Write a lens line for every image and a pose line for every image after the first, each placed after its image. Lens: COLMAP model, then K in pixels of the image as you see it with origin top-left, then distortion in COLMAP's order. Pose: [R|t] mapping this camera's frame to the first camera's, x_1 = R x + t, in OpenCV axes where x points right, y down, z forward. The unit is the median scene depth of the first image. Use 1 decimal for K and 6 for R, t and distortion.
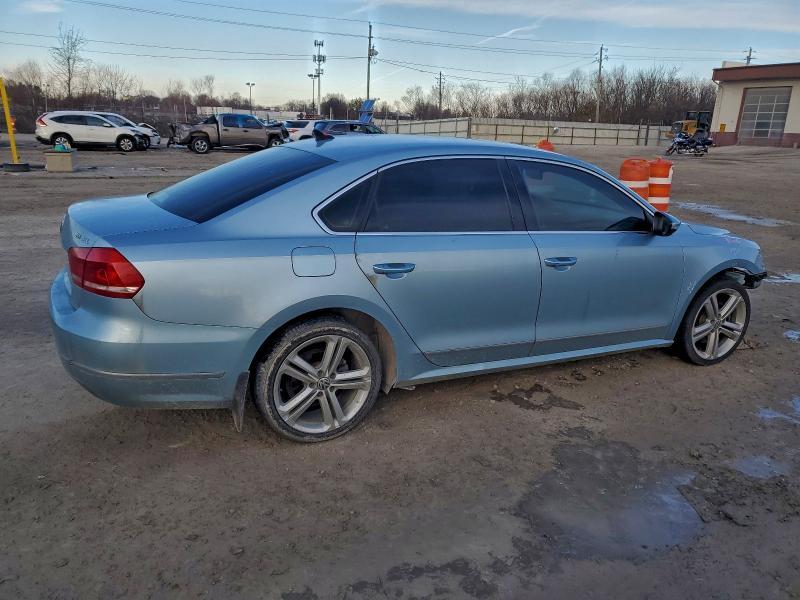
lens RADIAL K [[629.9, 0, 396.8], [0, 629.9, 299.6], [0, 0, 1]] dist [0.045973, -0.009471]
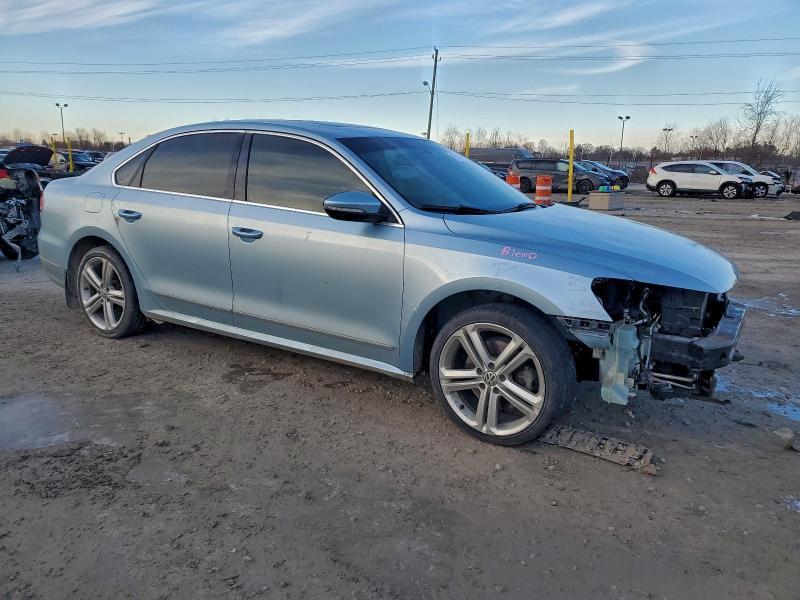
lens RADIAL K [[629.9, 0, 396.1], [0, 629.9, 303.7], [0, 0, 1]] dist [0.045973, -0.009471]
pose [[0.509155, 0.163870, -0.844930, 0.170467], [-0.233008, 0.971291, 0.047967, -0.007598], [0.828534, 0.172453, 0.532721, 0.096715]]
